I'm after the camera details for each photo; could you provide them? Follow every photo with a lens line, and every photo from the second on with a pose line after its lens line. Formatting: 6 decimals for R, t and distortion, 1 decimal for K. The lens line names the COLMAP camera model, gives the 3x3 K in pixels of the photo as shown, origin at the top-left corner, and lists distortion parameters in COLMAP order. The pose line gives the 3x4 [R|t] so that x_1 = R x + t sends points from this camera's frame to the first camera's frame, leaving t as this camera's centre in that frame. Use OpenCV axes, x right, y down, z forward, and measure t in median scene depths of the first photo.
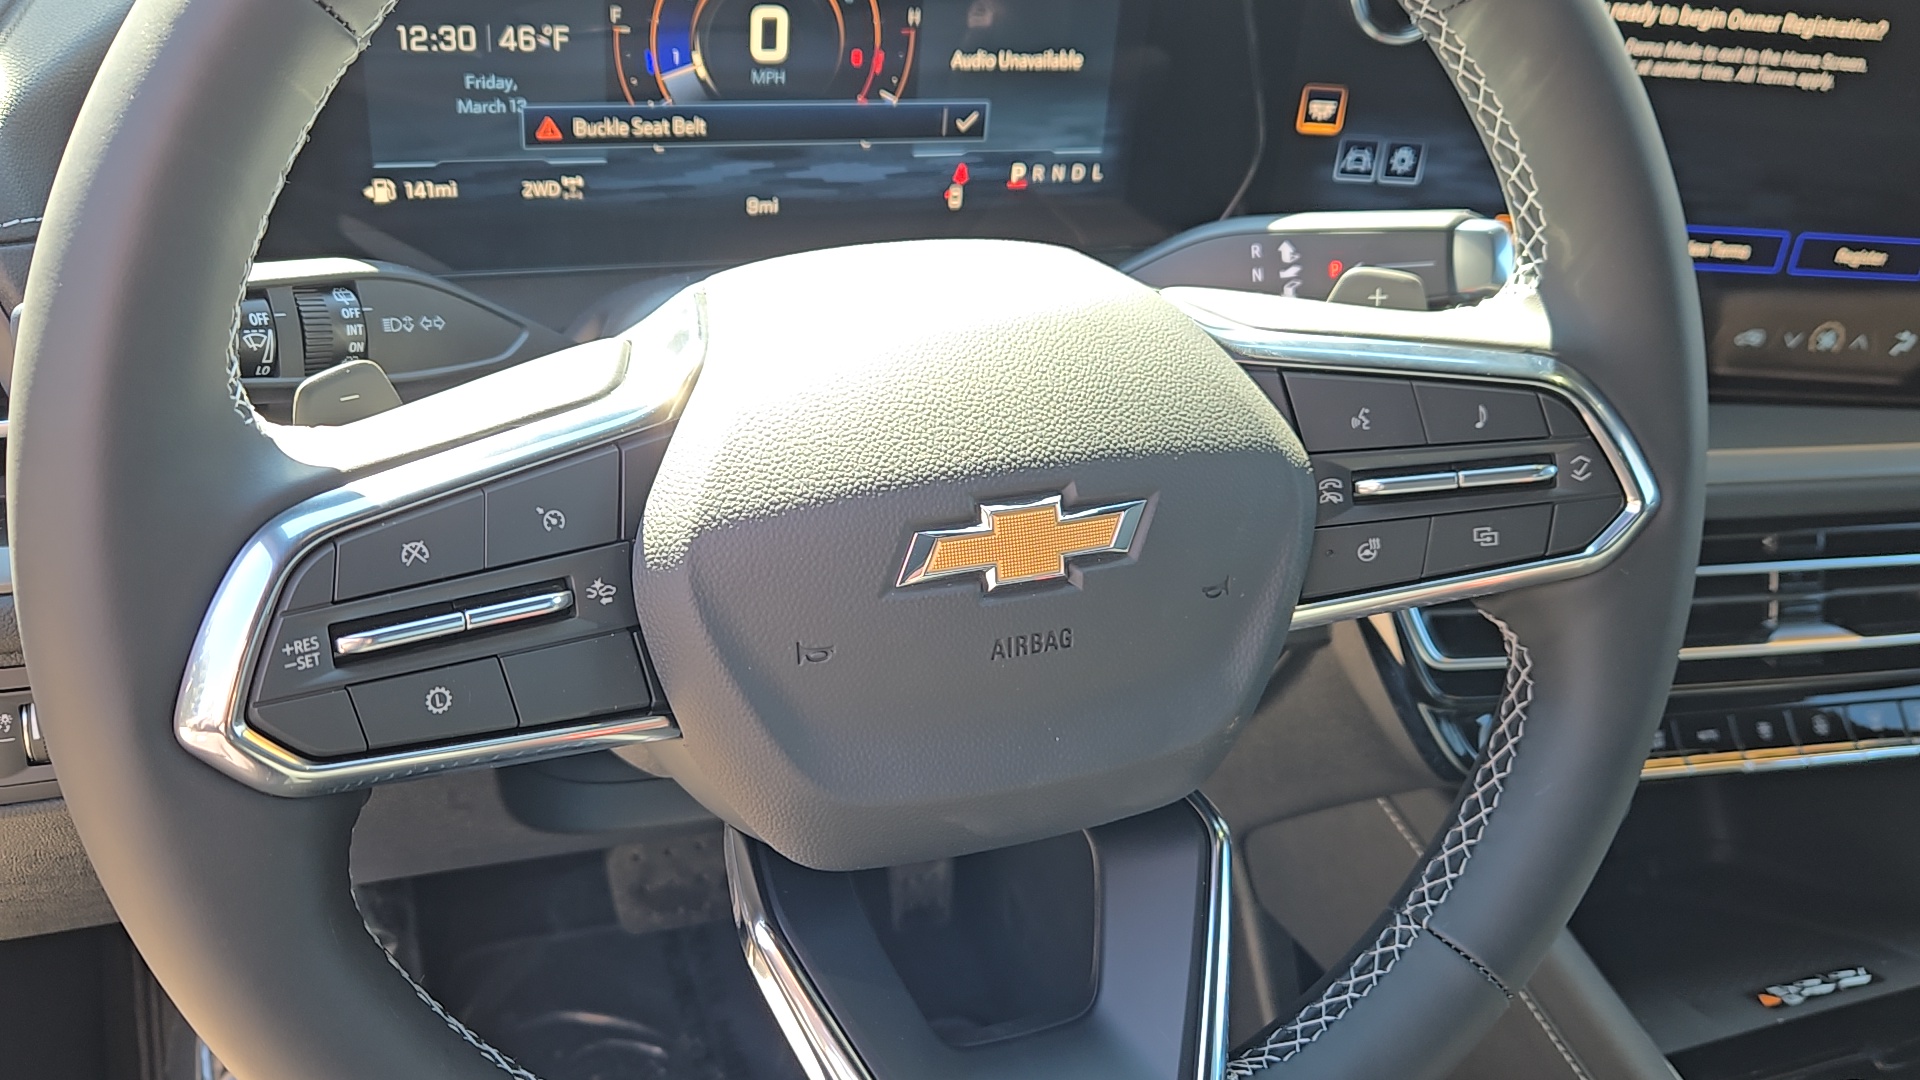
lens RADIAL K [[1657.6, 0, 965.7], [0, 1657.6, 540.2], [0, 0, 1]] dist [-0.008870, 0.003873]
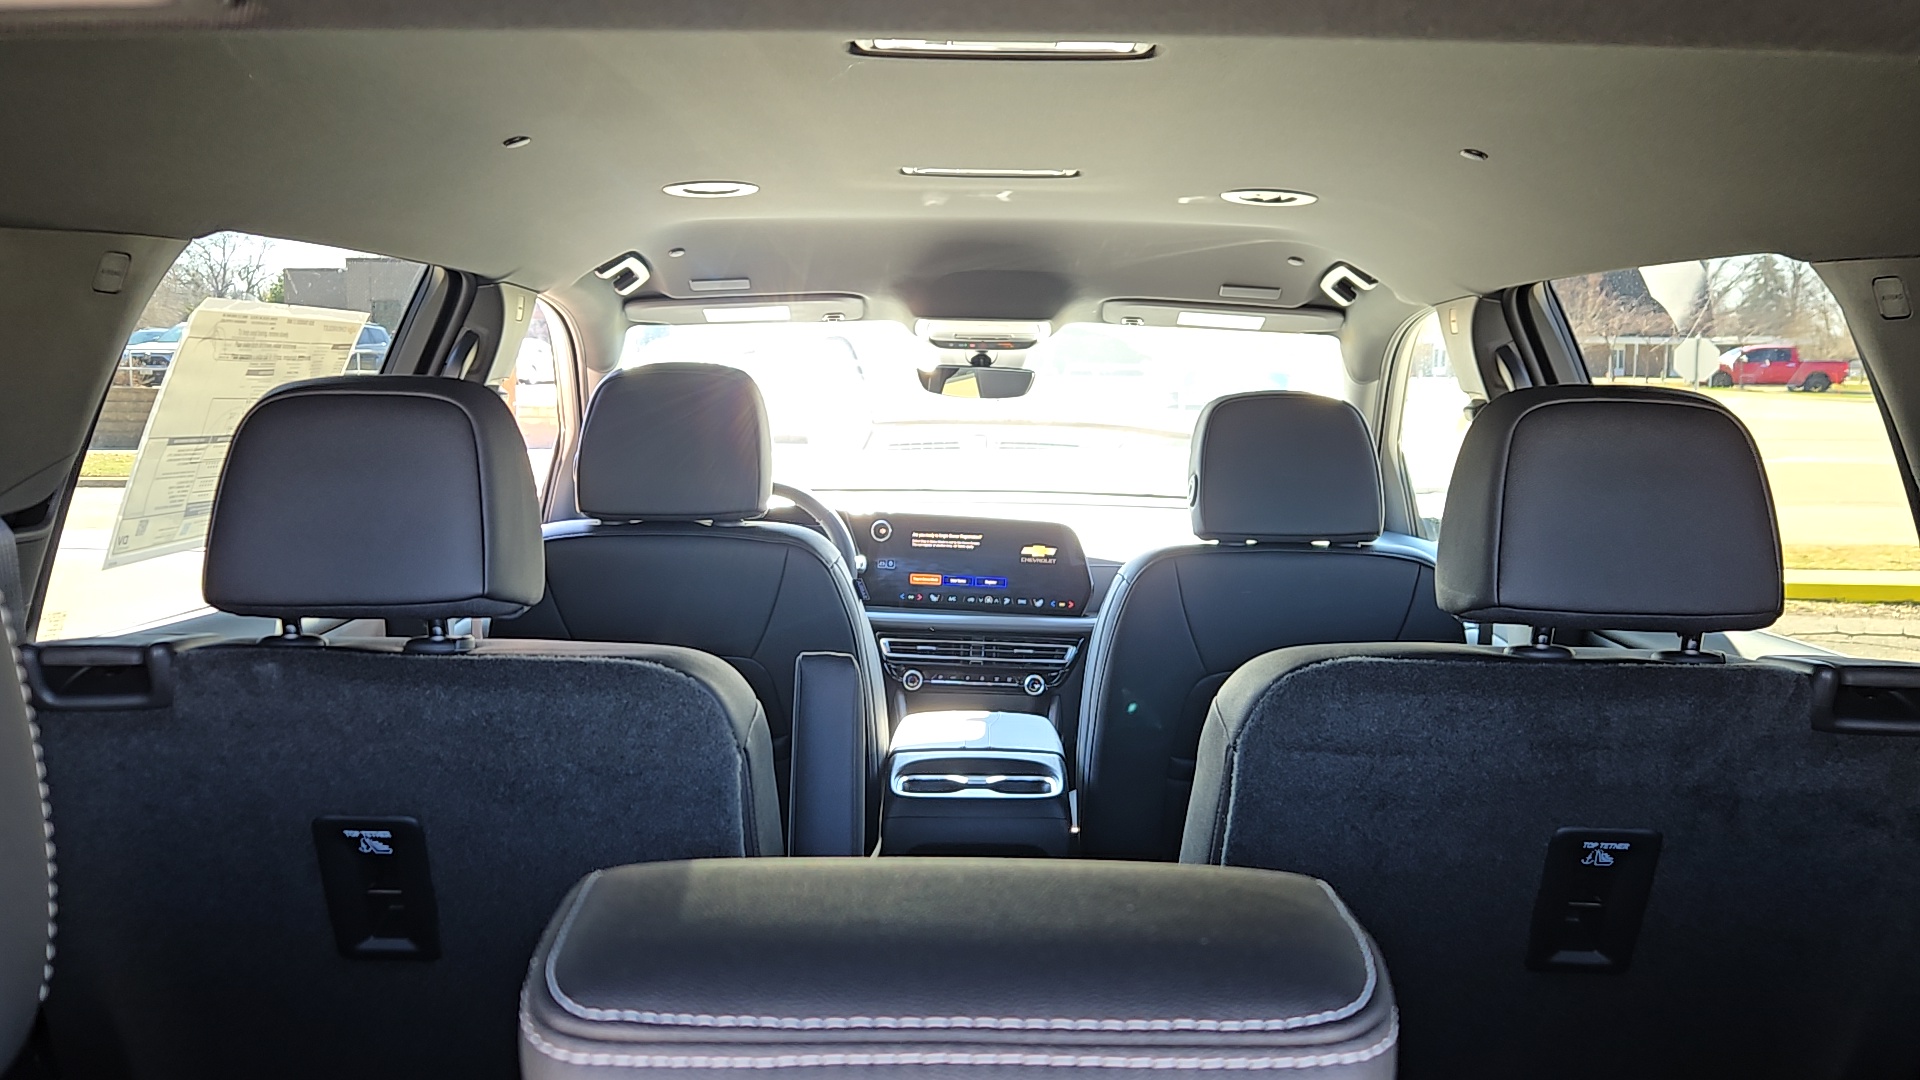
lens RADIAL K [[1585.8, 0, 954.1], [0, 1585.8, 532.9], [0, 0, 1]] dist [0.011932, -0.002692]
pose [[0.931644, -0.054562, -0.359254, 3.474083], [-0.114331, 0.894436, -0.432335, 2.816079], [0.344918, 0.443856, 0.827057, -4.813179]]
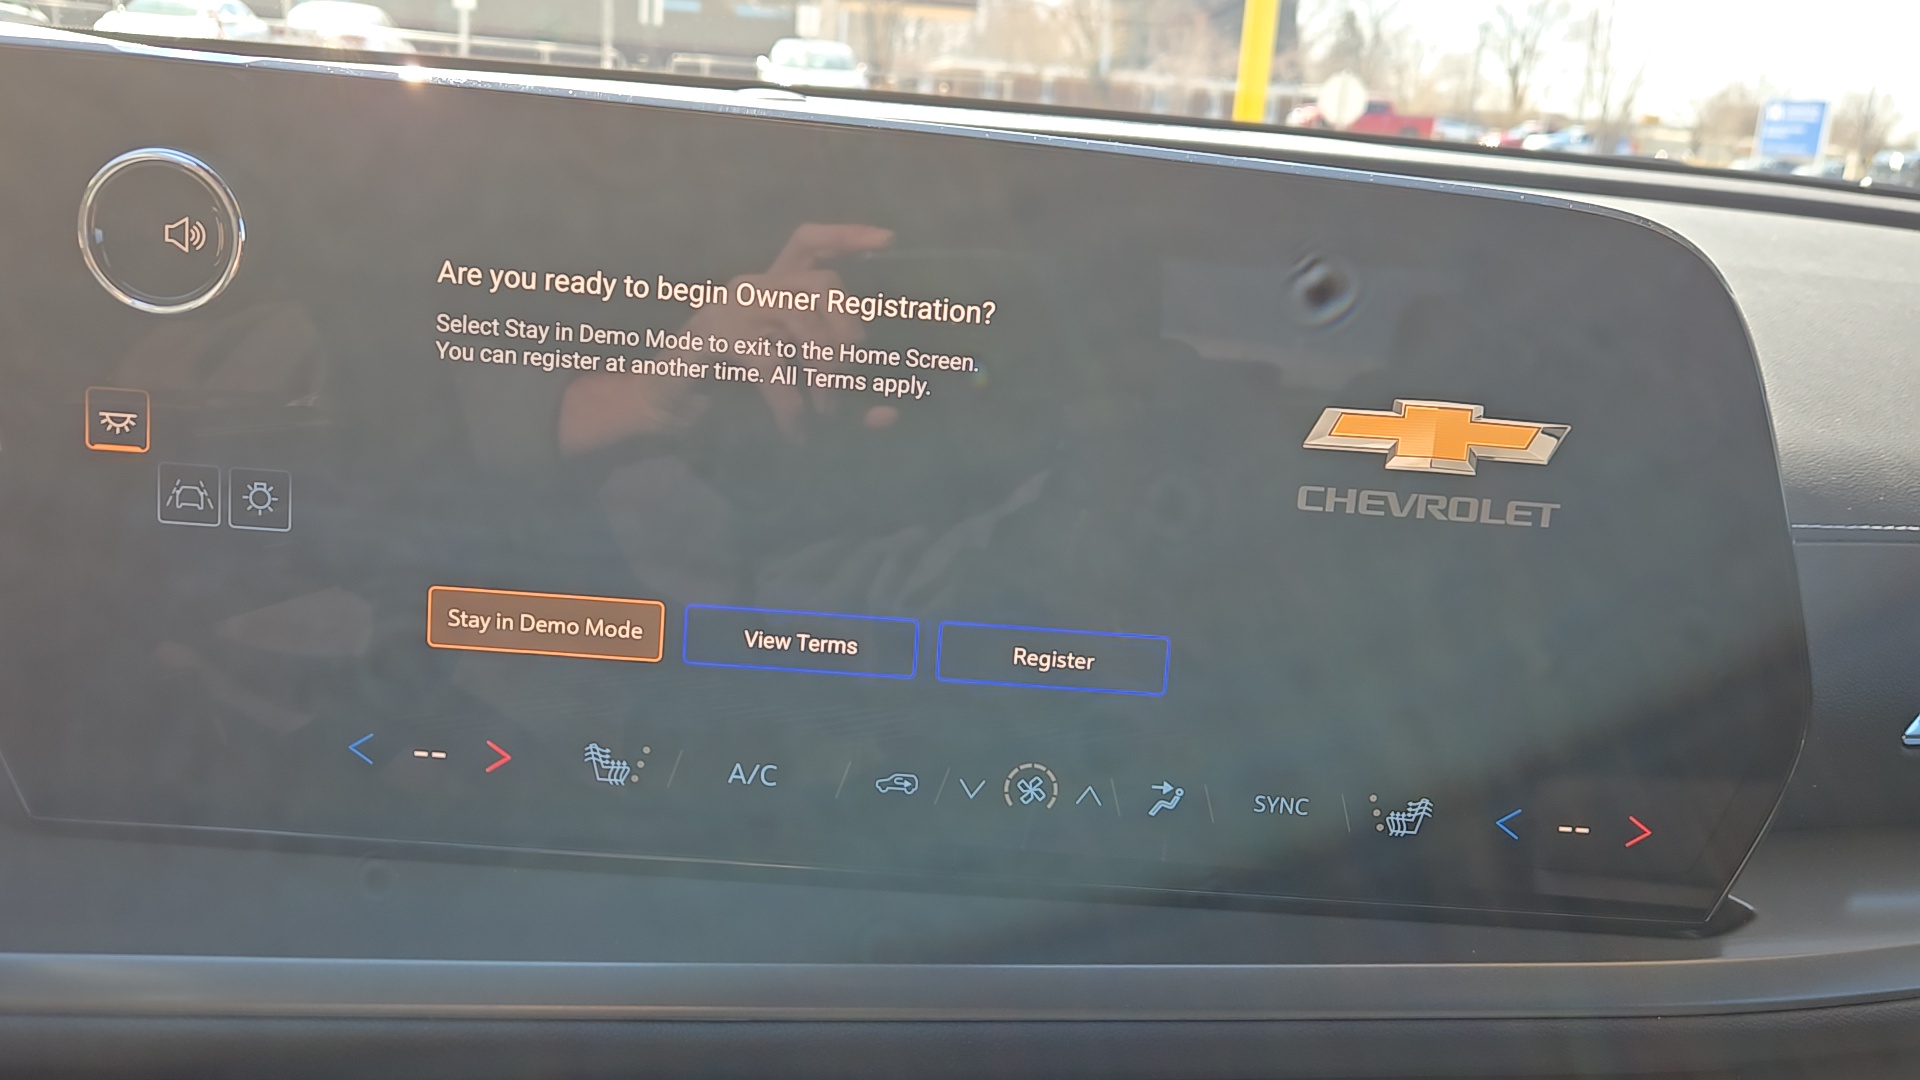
lens RADIAL K [[1657.6, 0, 965.7], [0, 1657.6, 540.2], [0, 0, 1]] dist [-0.008870, 0.003873]
pose [[0.993062, 0.004098, -0.117519, 0.959588], [-0.038774, 0.954909, -0.294354, -0.041278], [0.111014, 0.296869, 0.948443, 0.616089]]
